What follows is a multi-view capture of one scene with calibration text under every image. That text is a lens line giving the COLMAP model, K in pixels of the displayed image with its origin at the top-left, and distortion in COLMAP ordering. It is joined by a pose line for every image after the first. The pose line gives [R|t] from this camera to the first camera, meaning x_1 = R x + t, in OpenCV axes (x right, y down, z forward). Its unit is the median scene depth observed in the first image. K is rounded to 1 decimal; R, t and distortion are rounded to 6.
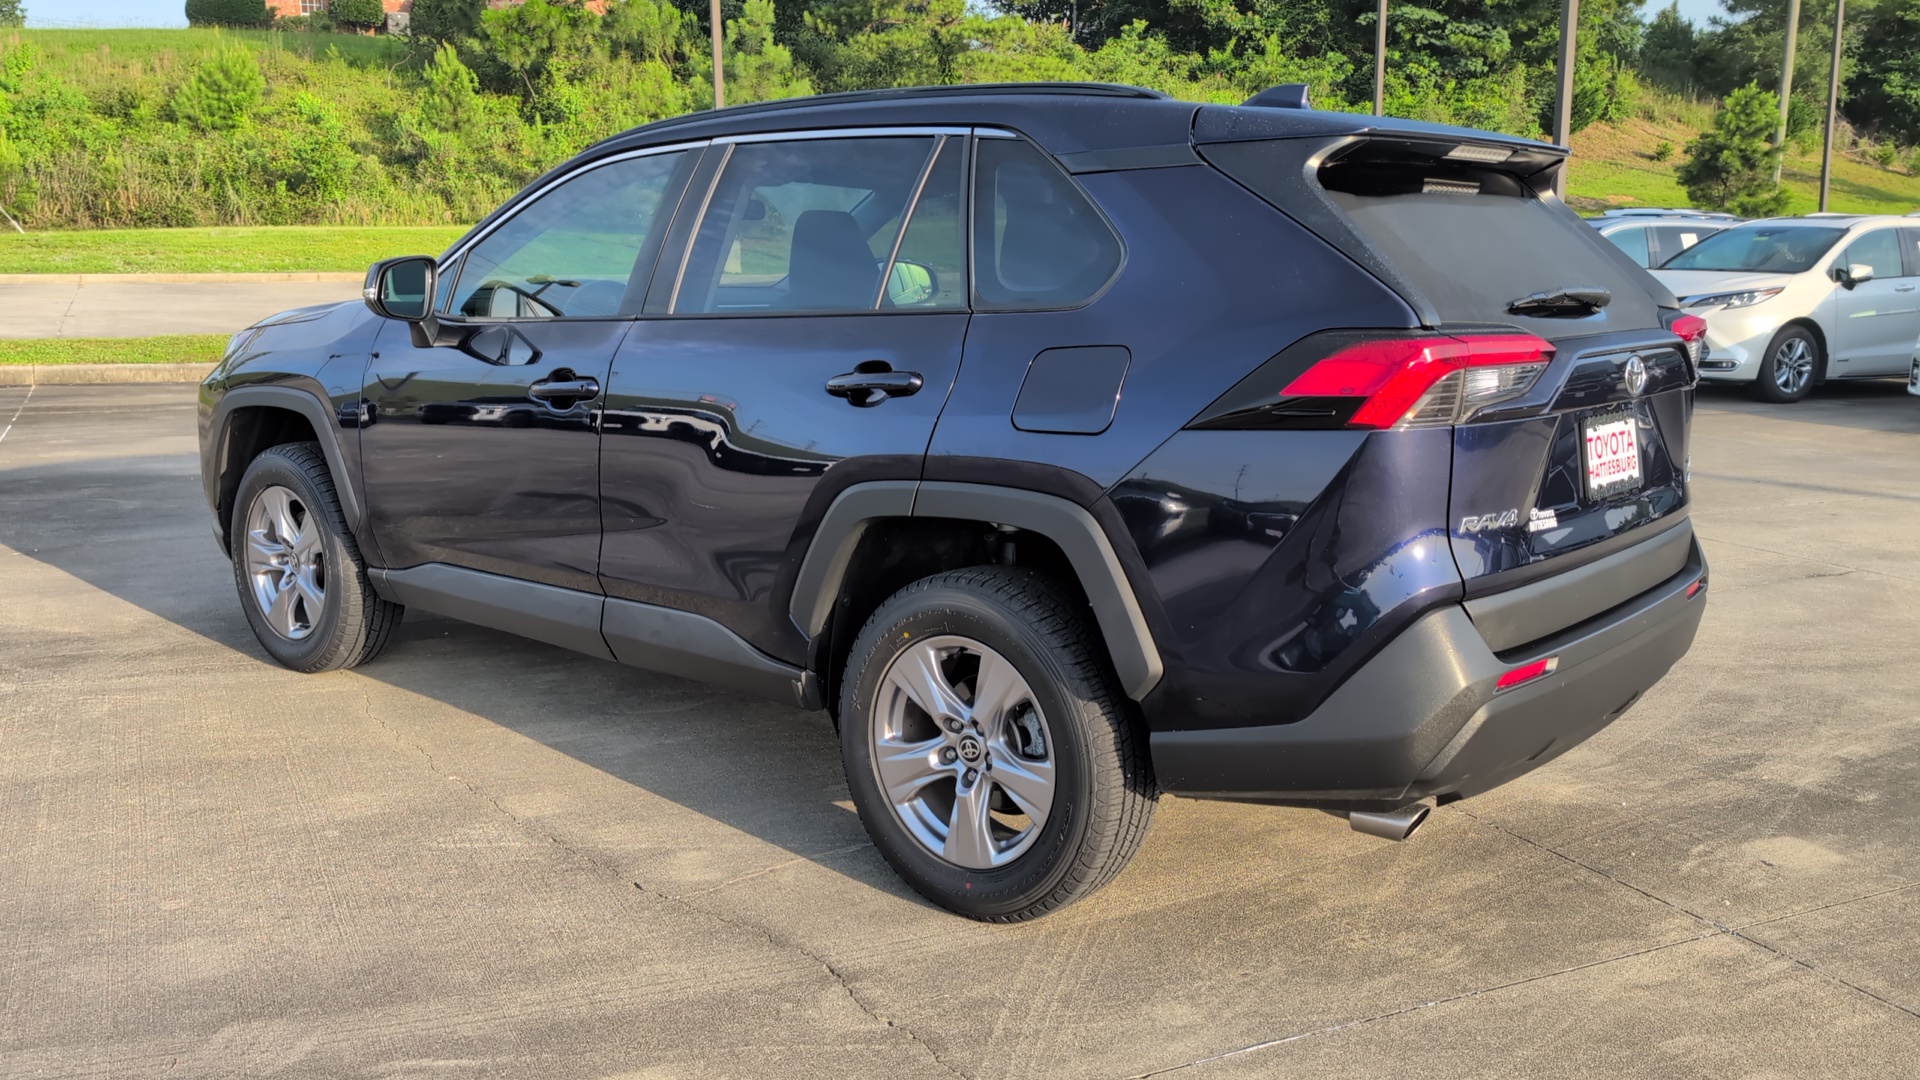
lens RADIAL K [[1652.6, 0, 945.5], [0, 1652.6, 528.3], [0, 0, 1]] dist [0.027069, -0.014283]
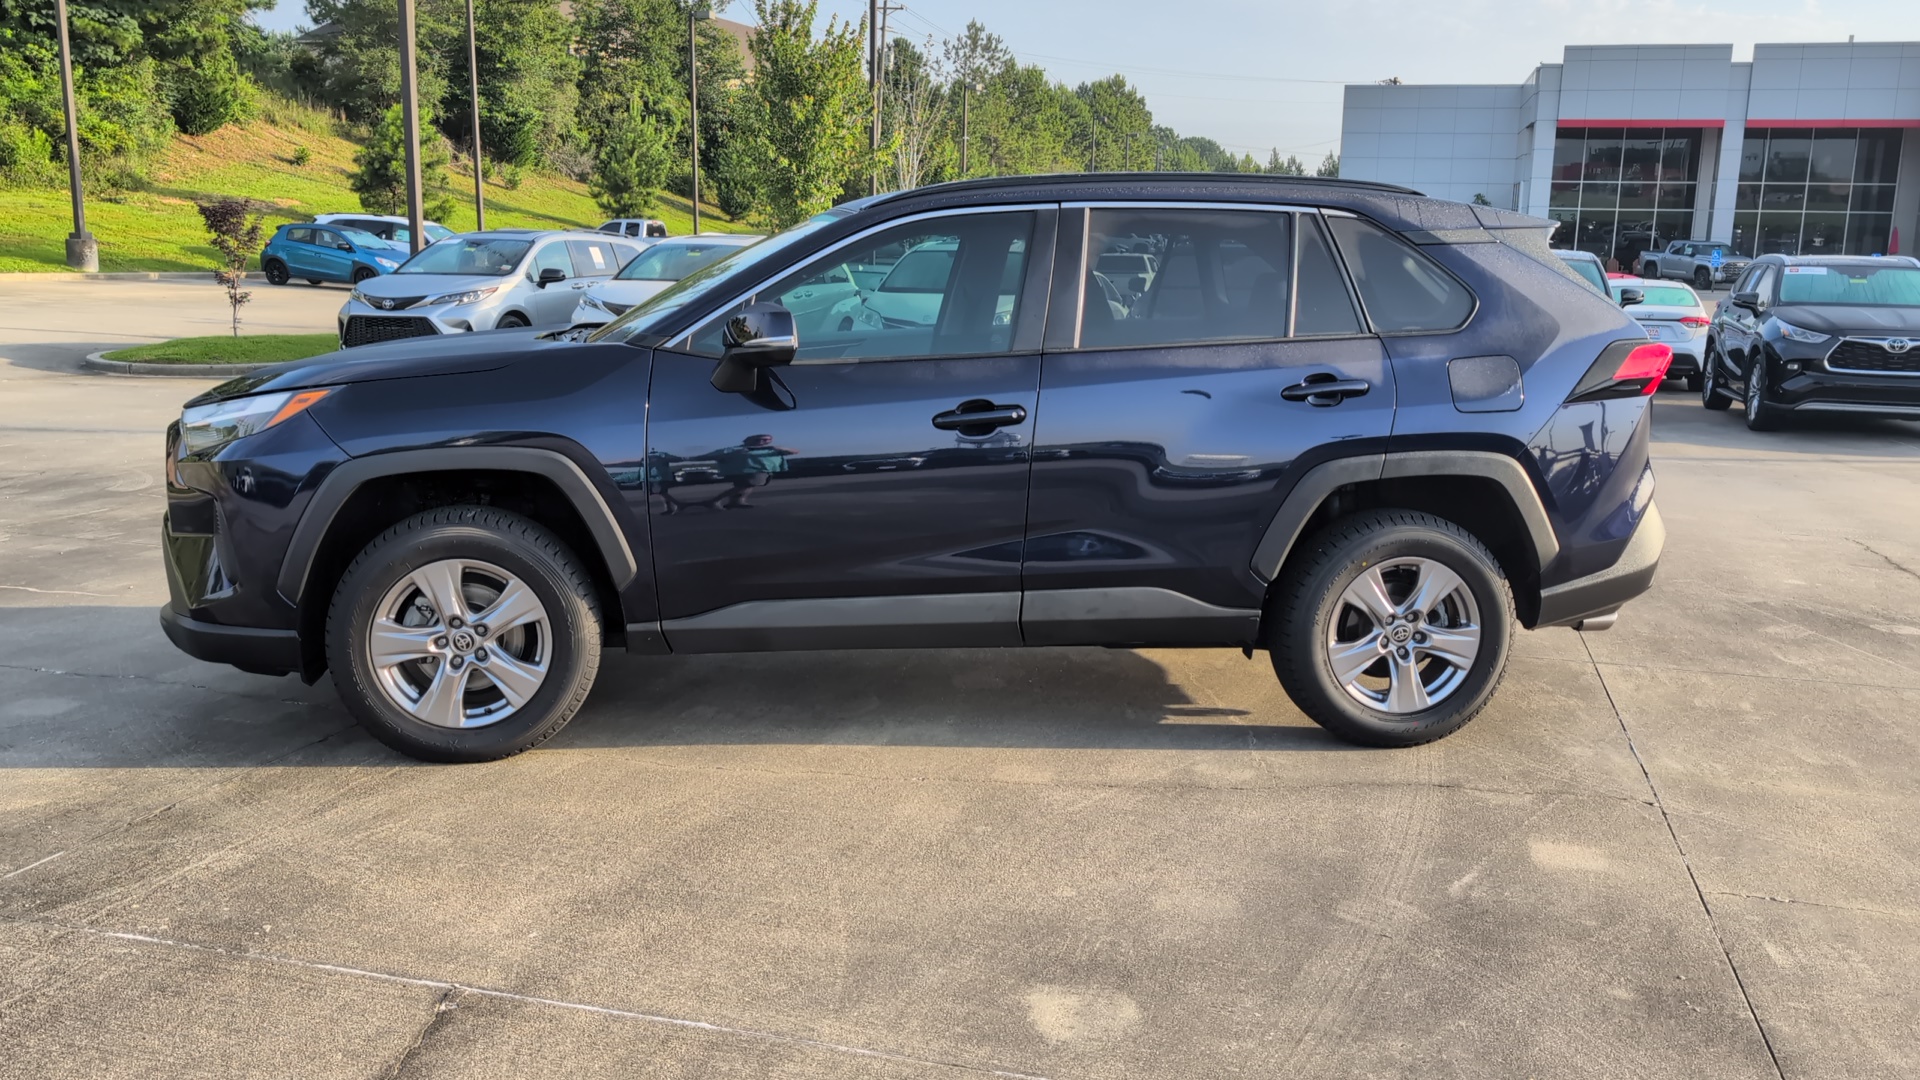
lens RADIAL K [[1652.6, 0, 967.1], [0, 1652.6, 555.4], [0, 0, 1]] dist [0.027069, -0.014283]
pose [[0.651780, -0.132841, 0.746683, -0.118079], [0.119851, 0.990210, 0.071548, -0.007768], [-0.748878, 0.042857, 0.661321, 0.027265]]
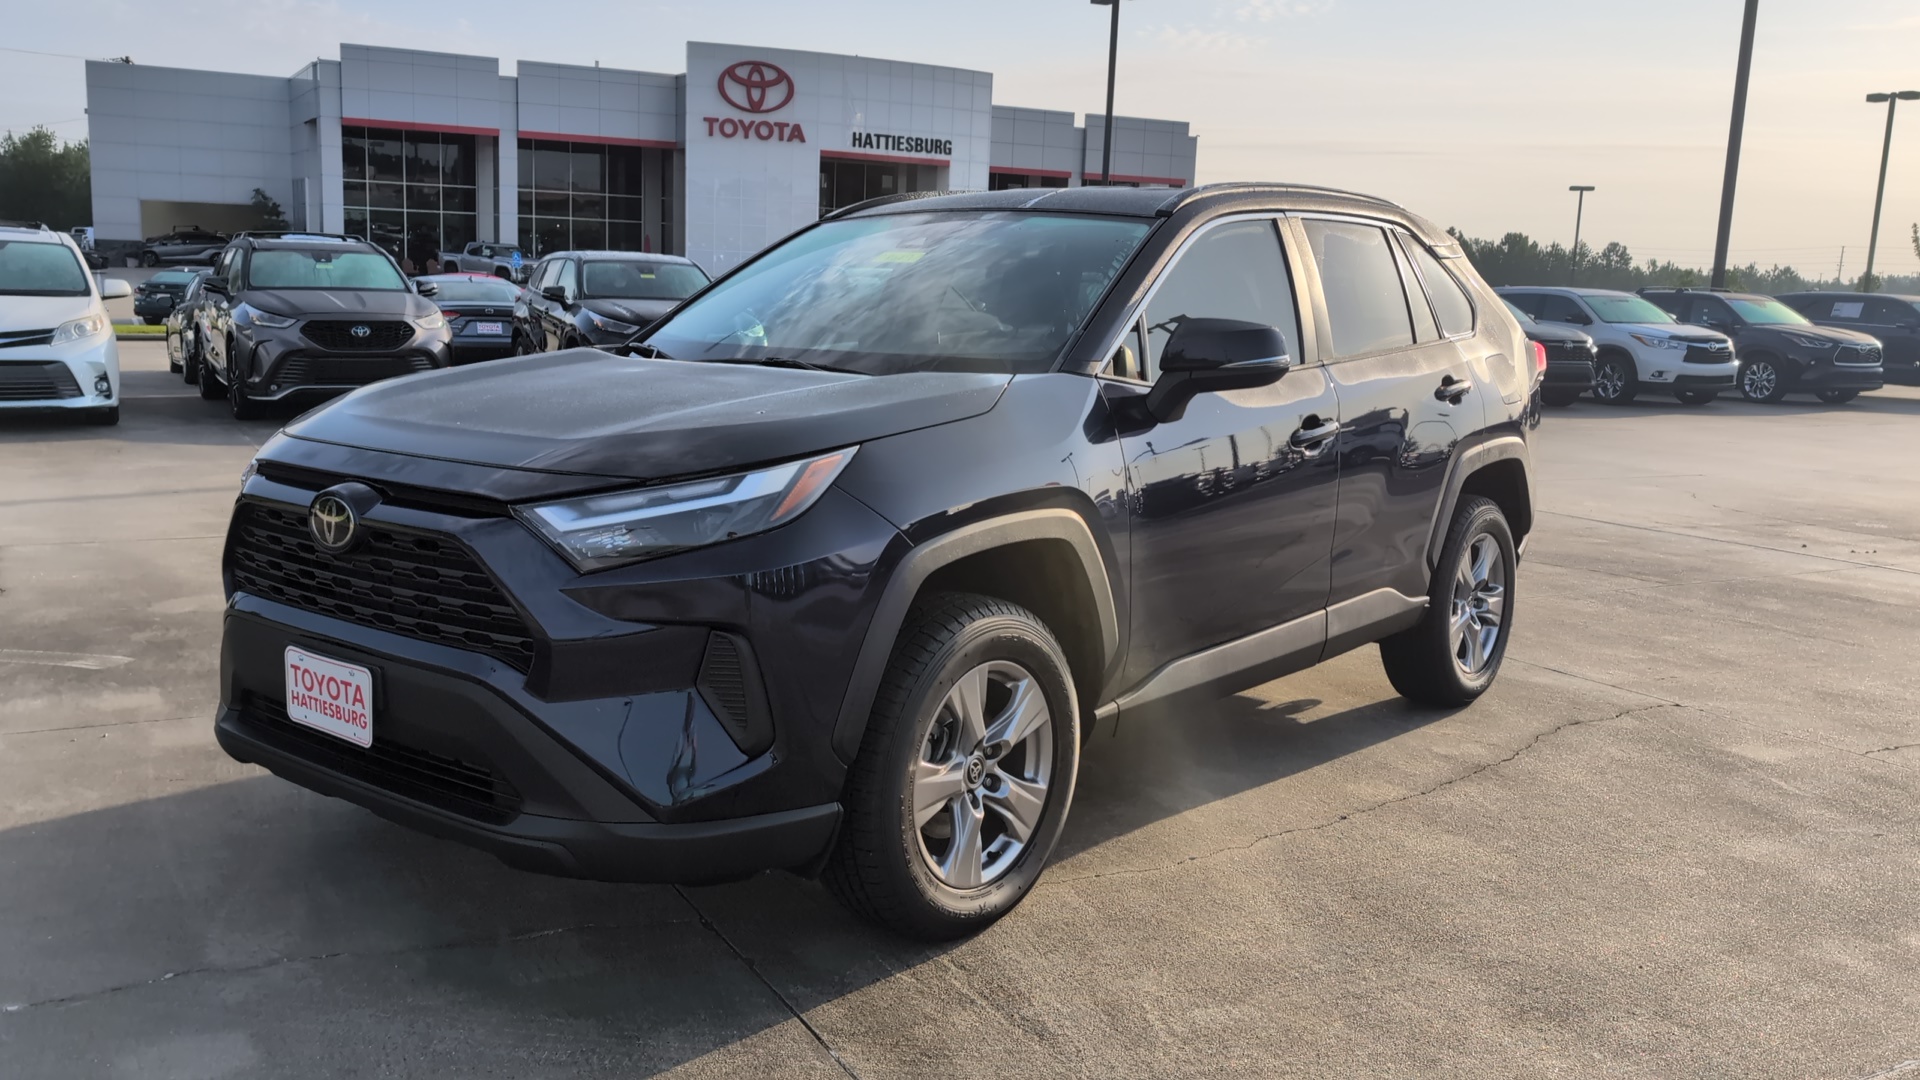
lens RADIAL K [[1652.6, 0, 965.4], [0, 1652.6, 534.6], [0, 0, 1]] dist [0.027069, -0.014283]
pose [[-0.054796, -0.160833, 0.985459, -0.139921], [0.149855, 0.974439, 0.167367, -0.025176], [-0.987188, 0.156847, -0.029294, 0.135909]]
